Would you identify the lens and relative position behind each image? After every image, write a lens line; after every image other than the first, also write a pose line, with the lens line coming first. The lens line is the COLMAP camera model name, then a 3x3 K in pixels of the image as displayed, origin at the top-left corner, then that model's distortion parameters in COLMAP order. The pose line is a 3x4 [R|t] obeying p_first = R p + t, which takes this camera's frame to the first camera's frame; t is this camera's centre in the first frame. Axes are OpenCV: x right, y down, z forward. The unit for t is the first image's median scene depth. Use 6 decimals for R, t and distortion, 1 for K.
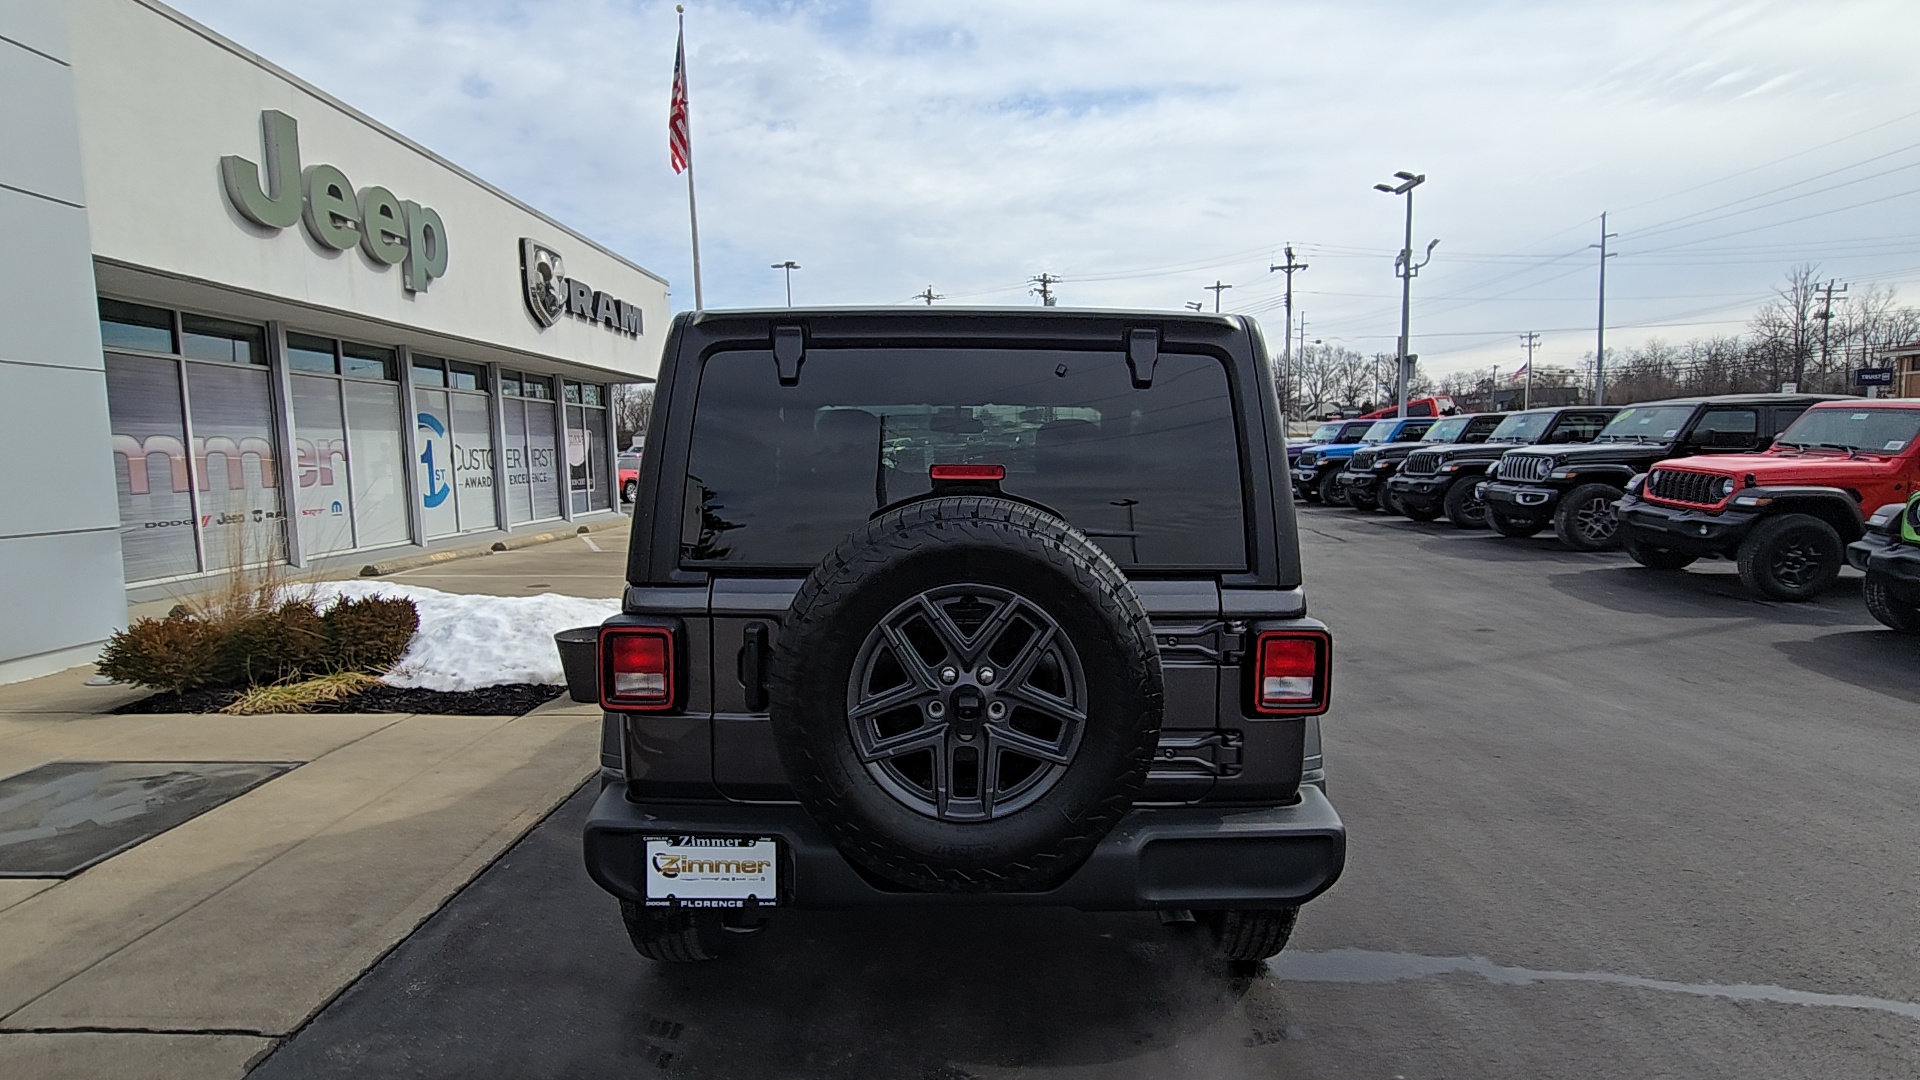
lens RADIAL K [[964.3, 0, 952.3], [0, 964.3, 542.4], [0, 0, 1]] dist [-0.001110, -0.000210]
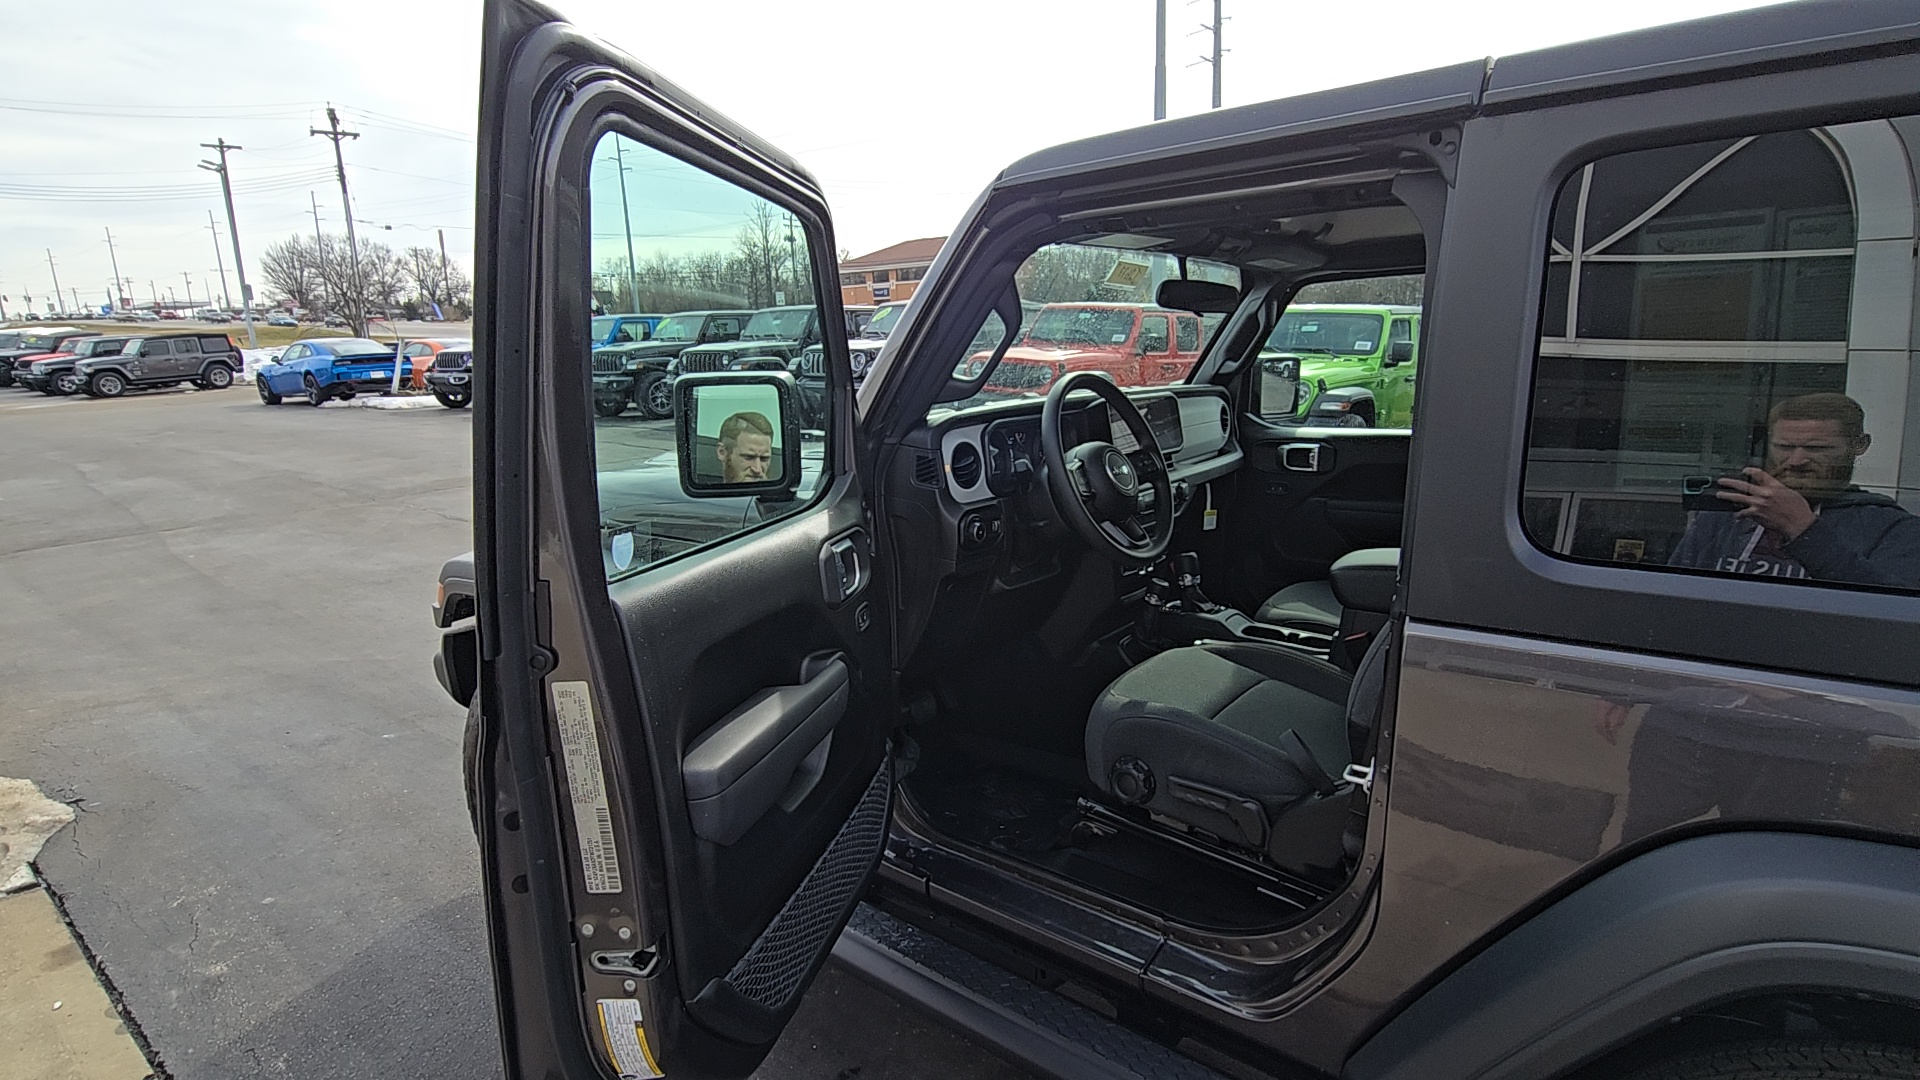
lens RADIAL K [[964.3, 0, 952.6], [0, 964.3, 542.9], [0, 0, 1]] dist [-0.001110, -0.000210]
pose [[0.609354, -0.171482, 0.774133, -0.101668], [0.093130, 0.985054, 0.144897, -0.016170], [-0.787410, -0.016199, 0.616216, 0.158948]]
